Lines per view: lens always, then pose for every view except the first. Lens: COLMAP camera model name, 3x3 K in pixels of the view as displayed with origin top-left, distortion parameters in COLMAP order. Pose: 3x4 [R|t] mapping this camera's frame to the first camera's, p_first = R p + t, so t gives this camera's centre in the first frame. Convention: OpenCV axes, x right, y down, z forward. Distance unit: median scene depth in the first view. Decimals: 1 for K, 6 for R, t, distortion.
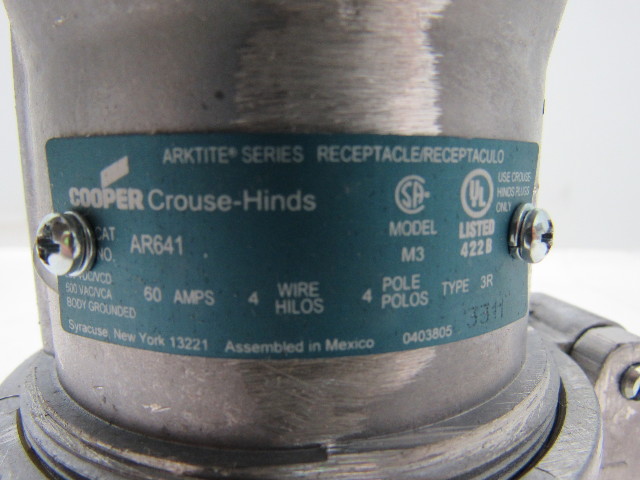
lens RADIAL K [[418.0, 0, 320.0], [0, 418.0, 240.0], [0, 0, 1]] dist [0.006719, 0.002871]
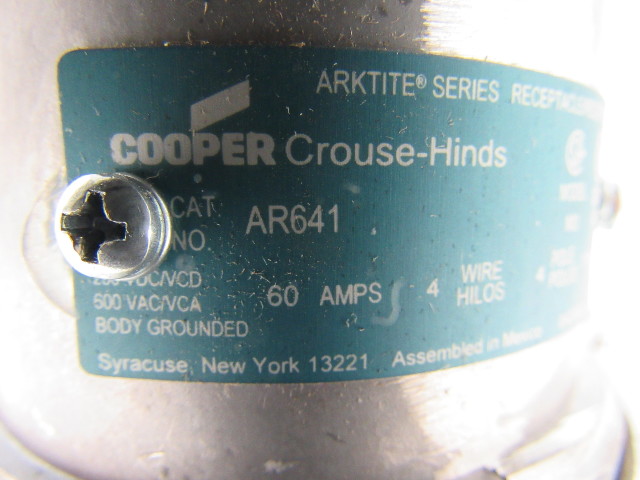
lens RADIAL K [[418.0, 0, 320.0], [0, 418.0, 240.0], [0, 0, 1]] dist [0.006719, 0.002871]
pose [[0.941370, -0.044181, 0.334472, -0.576050], [0.047790, 0.998854, -0.002564, 0.047399], [-0.333975, 0.018398, 0.942402, 0.369613]]
